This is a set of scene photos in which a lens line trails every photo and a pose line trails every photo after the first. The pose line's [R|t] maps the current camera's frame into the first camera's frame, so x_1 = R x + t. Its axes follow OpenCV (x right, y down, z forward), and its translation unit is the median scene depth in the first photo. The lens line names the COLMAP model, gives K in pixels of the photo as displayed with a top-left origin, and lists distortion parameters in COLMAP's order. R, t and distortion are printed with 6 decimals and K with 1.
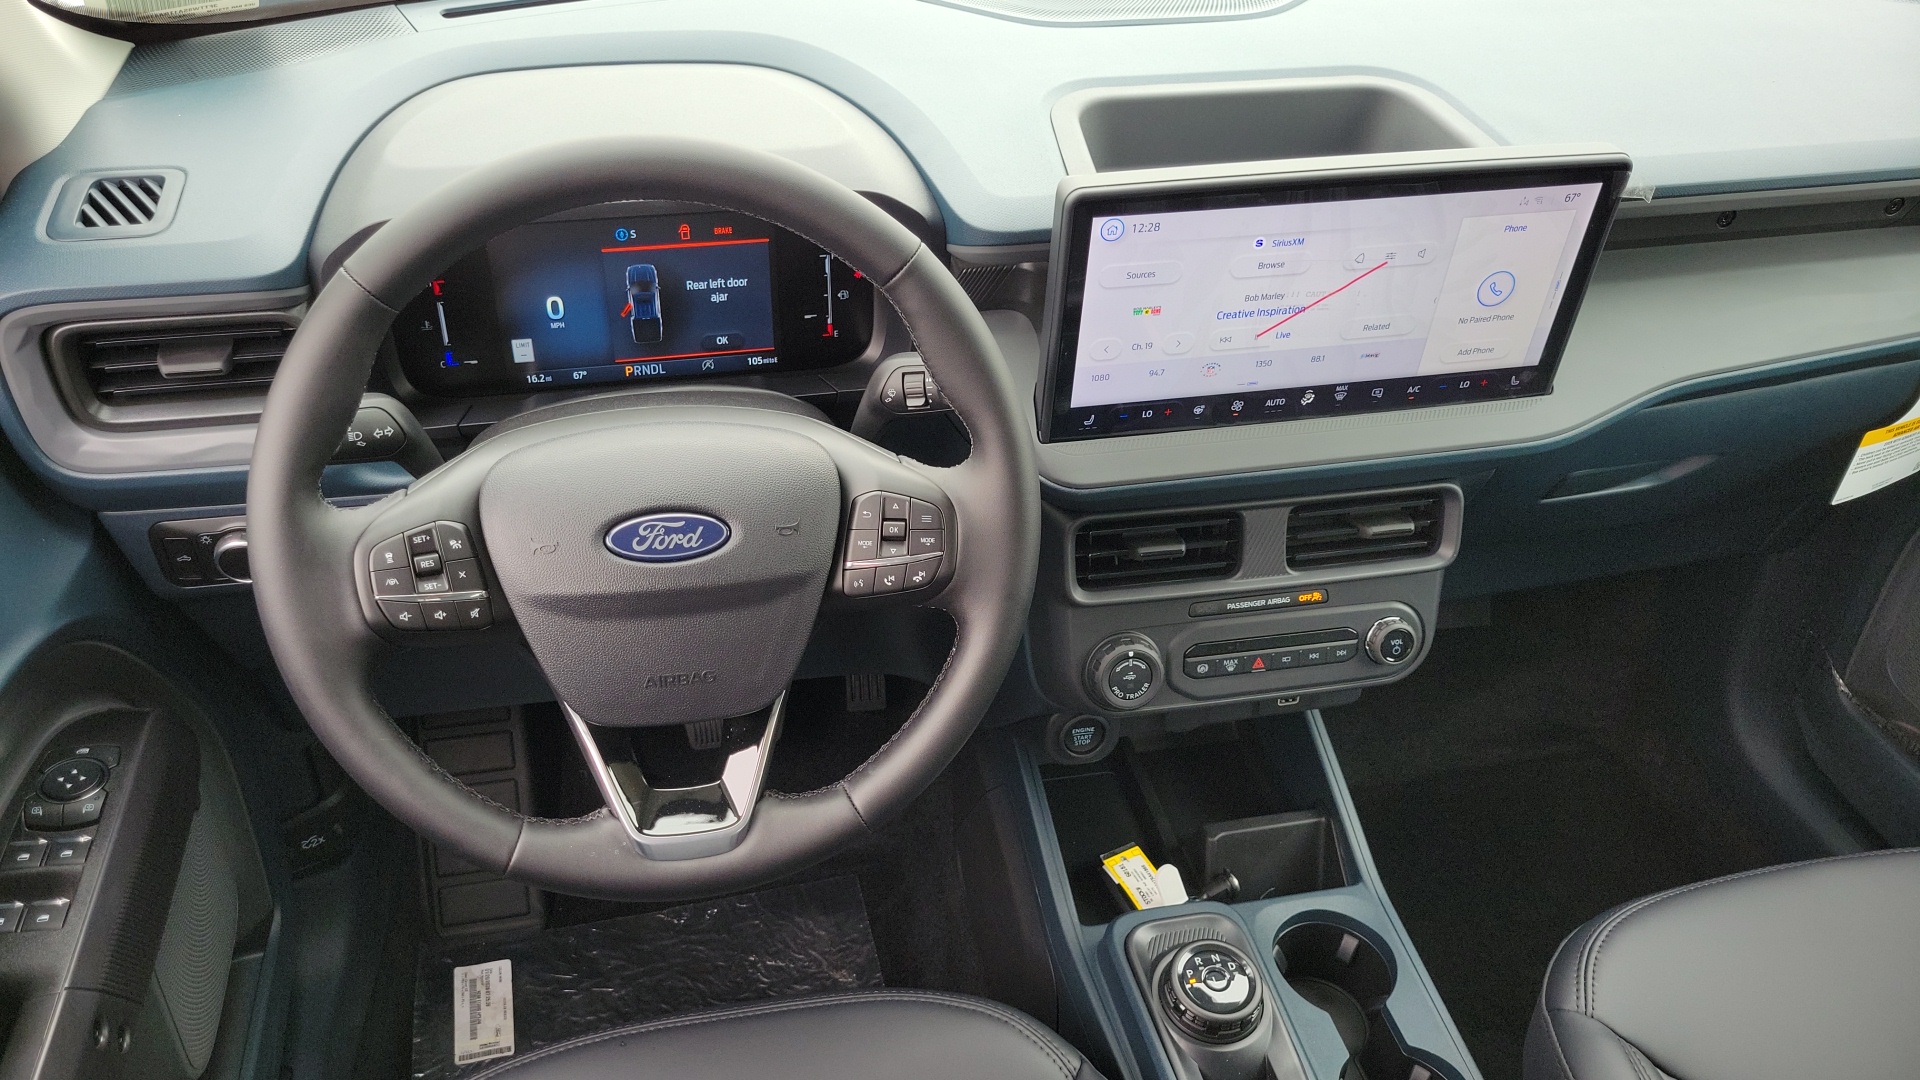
lens RADIAL K [[1470.0, 0, 926.4], [0, 1470.0, 526.1], [0, 0, 1]] dist [0.039630, -0.043809]
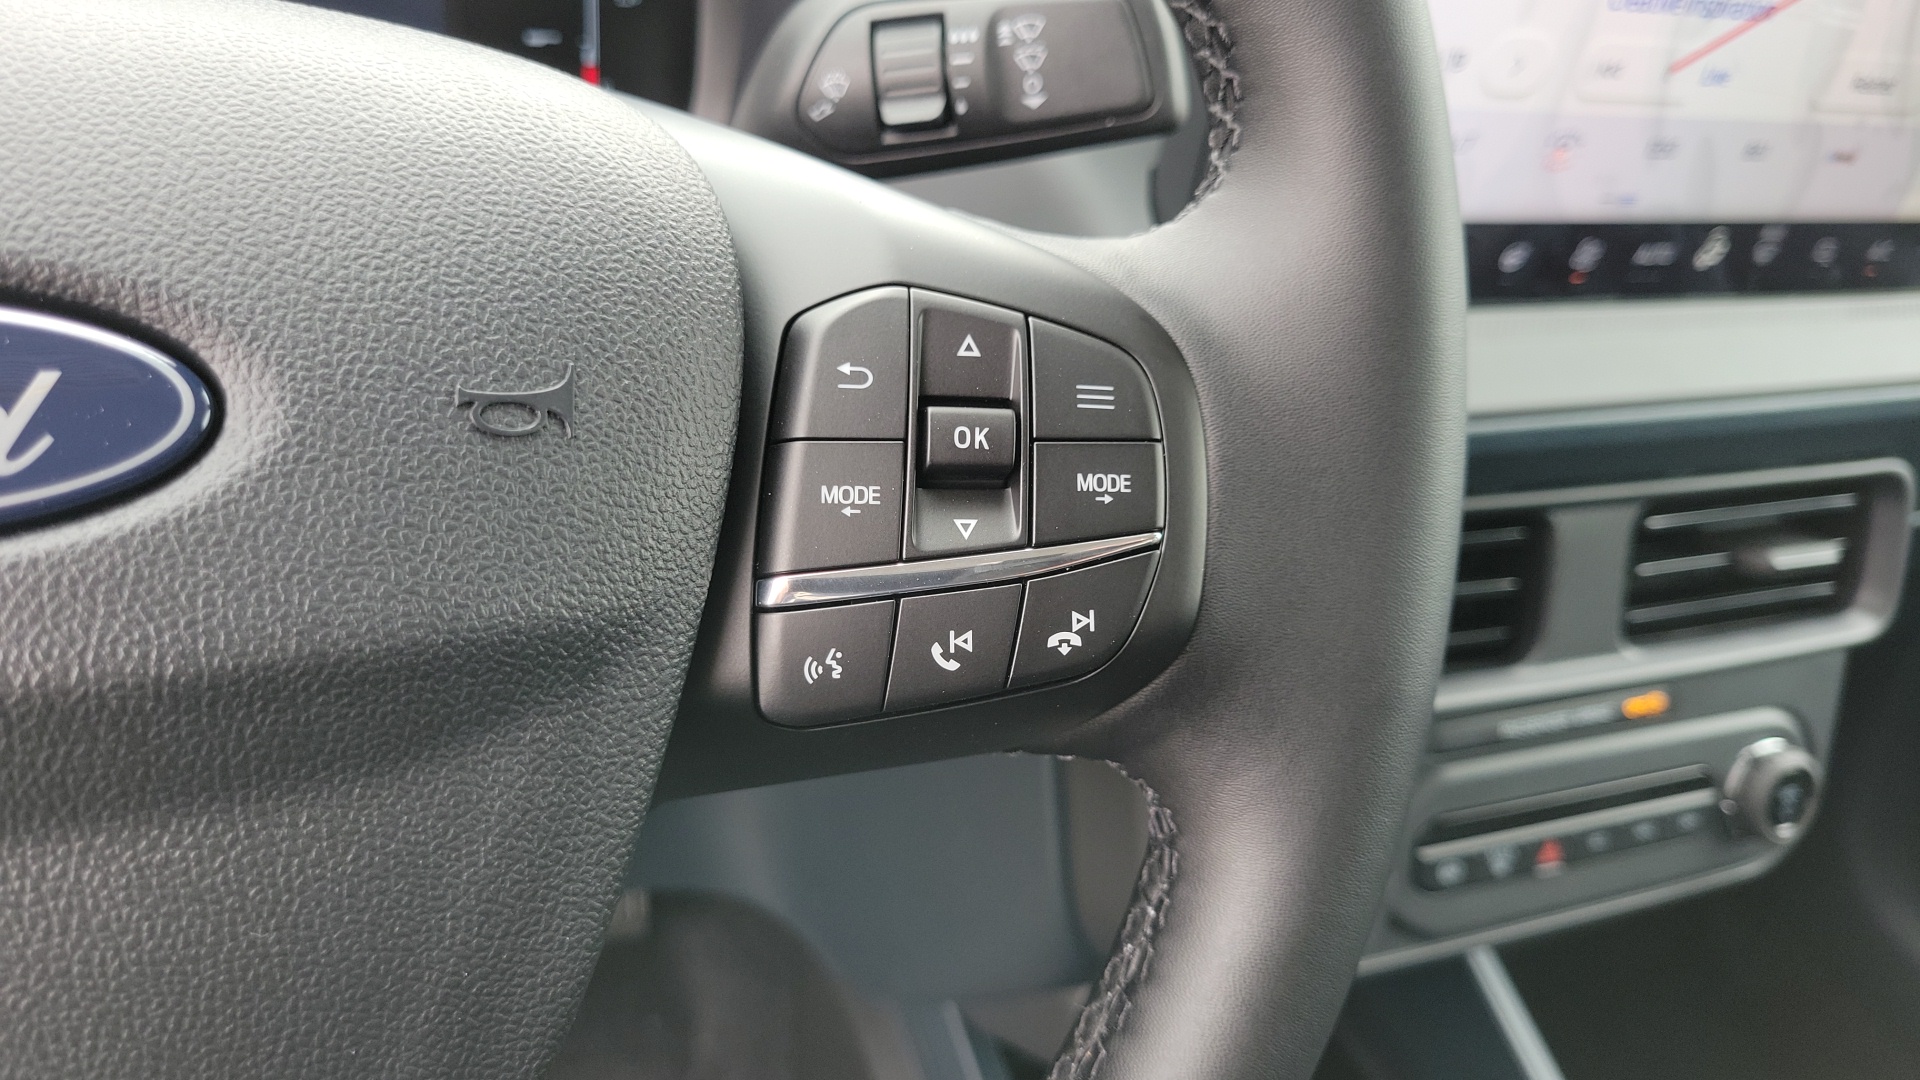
lens RADIAL K [[1470.0, 0, 948.2], [0, 1470.0, 549.4], [0, 0, 1]] dist [0.039630, -0.043809]
pose [[0.974076, -0.001660, 0.226213, -0.063947], [0.018949, 0.997057, -0.074278, 0.030580], [-0.225424, 0.076639, 0.971242, 0.608605]]
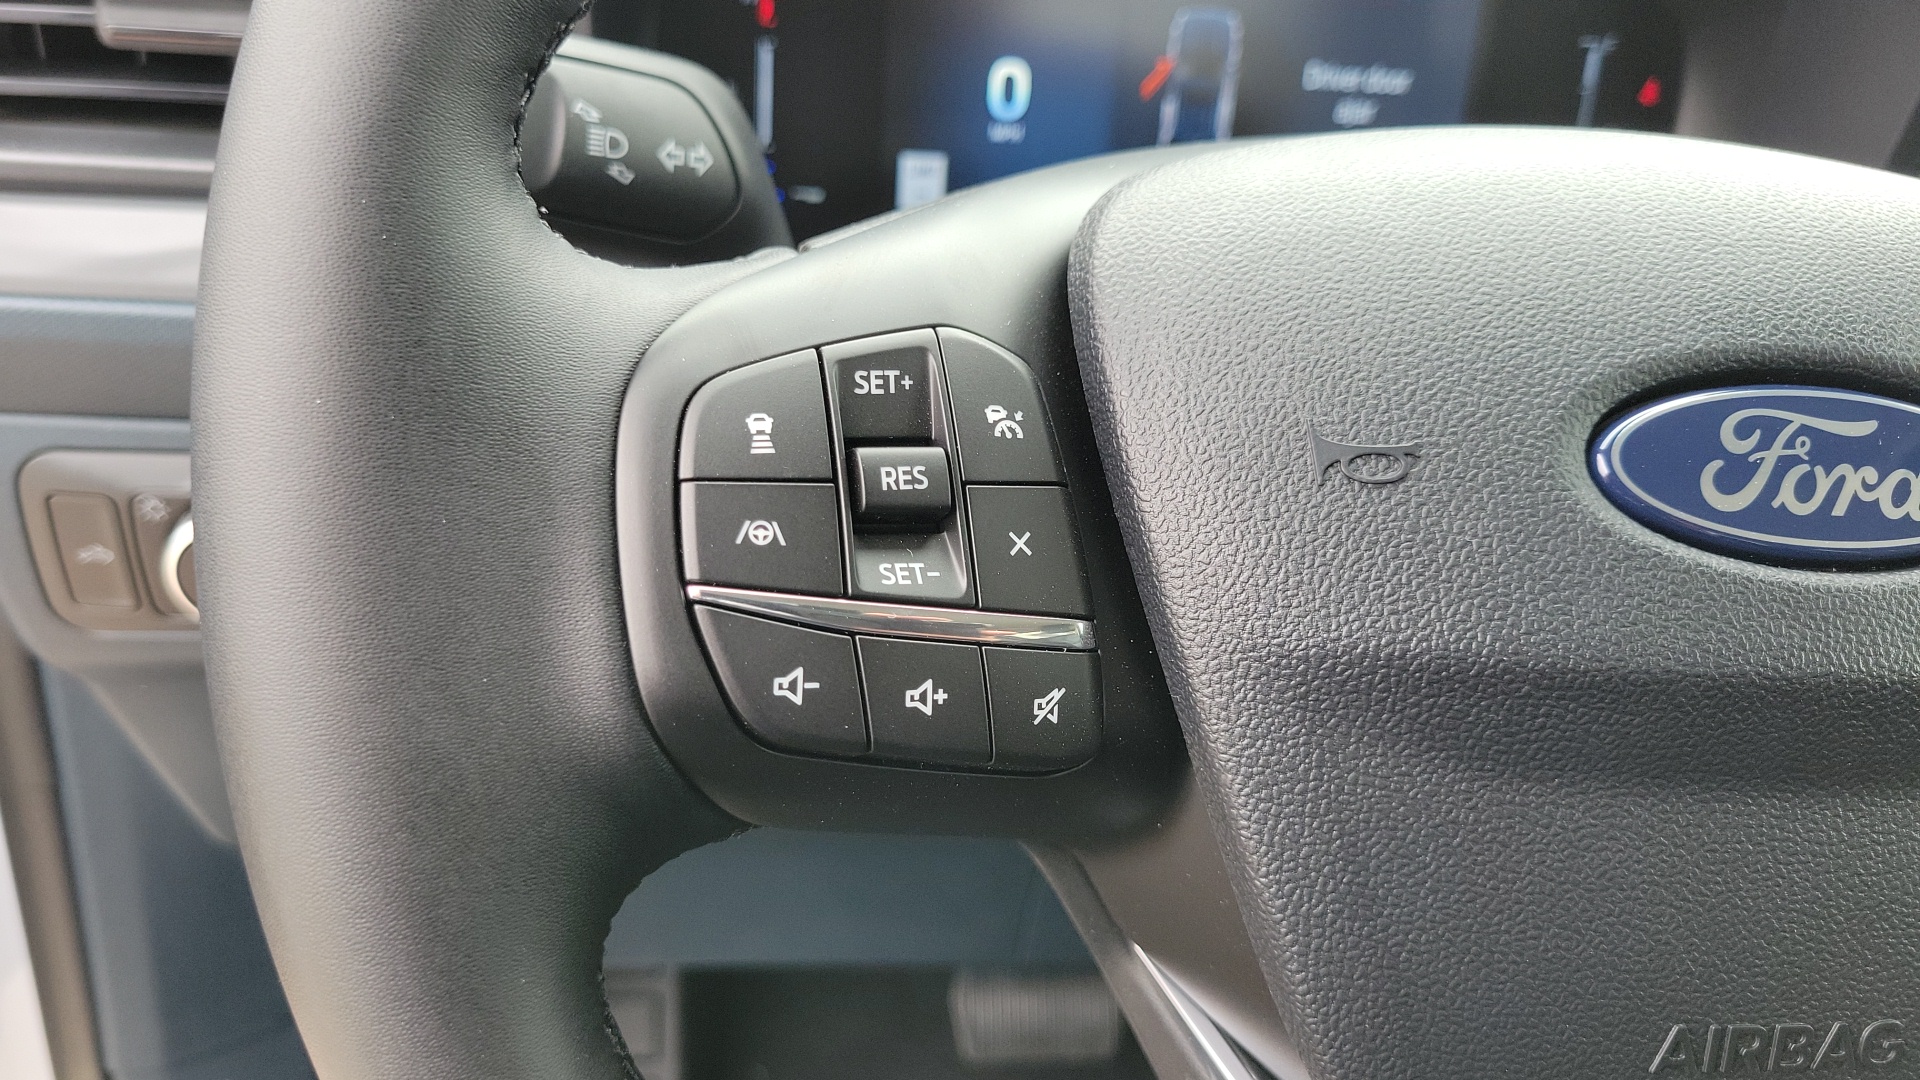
lens RADIAL K [[1470.0, 0, 947.6], [0, 1470.0, 549.7], [0, 0, 1]] dist [0.039630, -0.043809]
pose [[0.996007, 0.081674, -0.036036, -0.240574], [-0.085896, 0.986745, -0.137682, 0.052354], [0.024313, 0.140227, 0.989821, 0.569893]]
